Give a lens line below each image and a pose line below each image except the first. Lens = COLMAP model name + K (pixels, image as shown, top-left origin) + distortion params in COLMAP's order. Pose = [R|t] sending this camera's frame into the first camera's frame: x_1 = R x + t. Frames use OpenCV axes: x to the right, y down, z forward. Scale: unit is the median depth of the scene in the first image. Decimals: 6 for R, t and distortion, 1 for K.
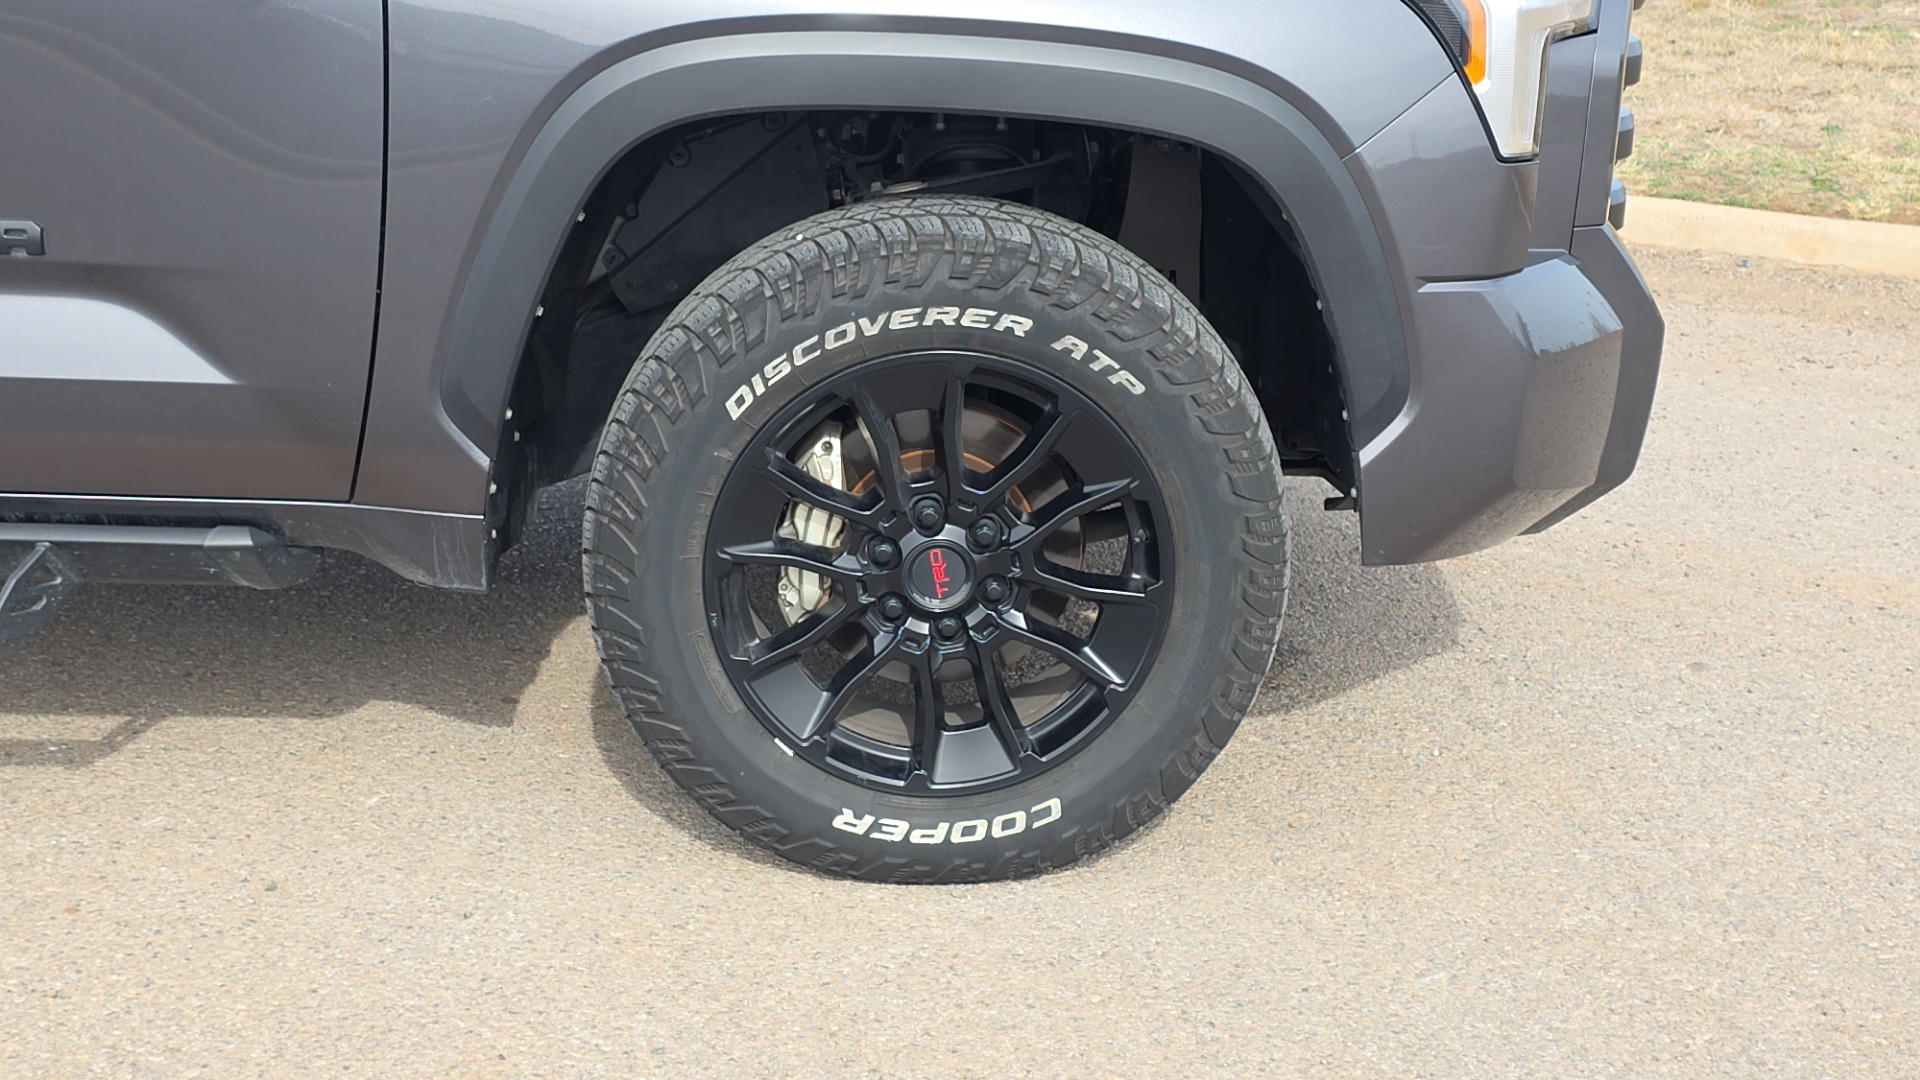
lens RADIAL K [[2343.3, 0, 950.8], [0, 2343.3, 536.8], [0, 0, 1]] dist [0.094040, 0.000000]
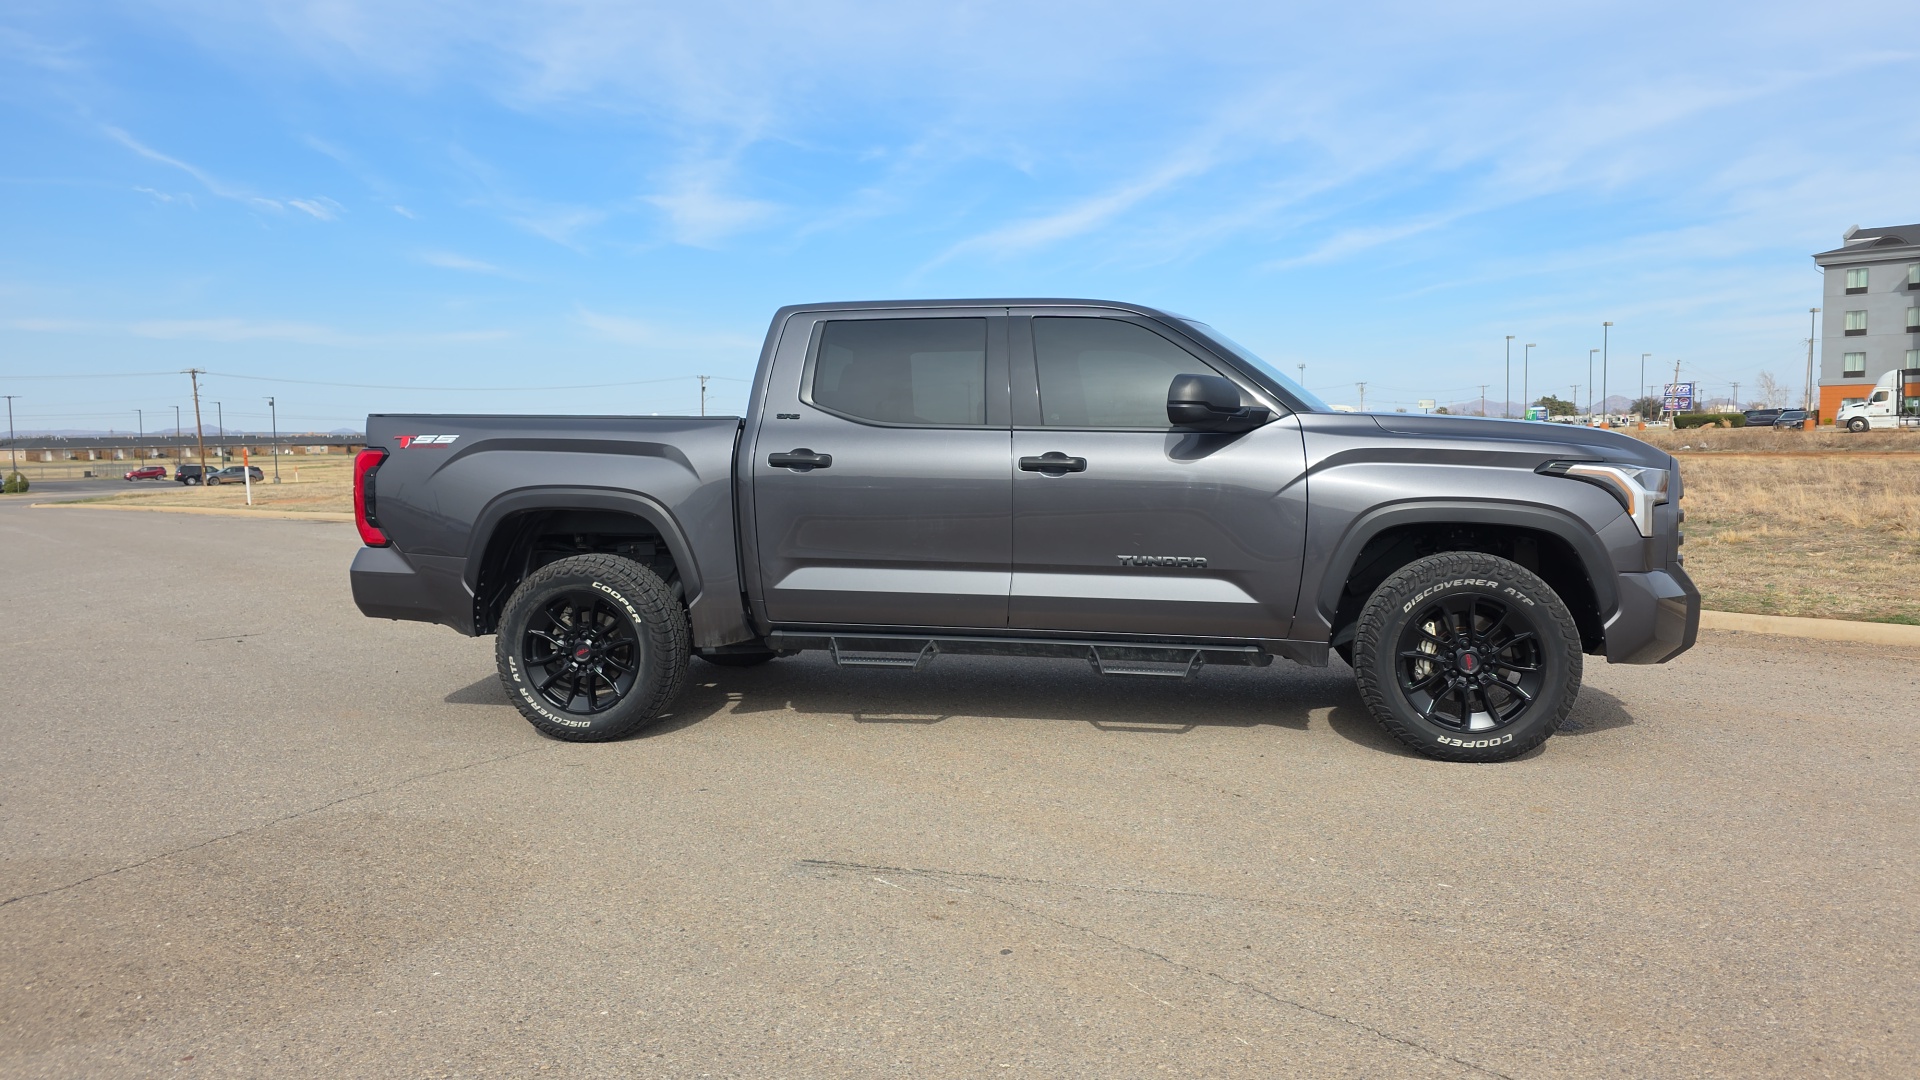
lens RADIAL K [[1359.7, 0, 973.5], [0, 1359.7, 530.7], [0, 0, 1]] dist [0.040640, -0.032752]
pose [[0.981831, -0.015207, -0.189149, -0.319870], [-0.036060, 0.963668, -0.264657, 0.368391], [0.186301, 0.266669, 0.945611, -0.982485]]
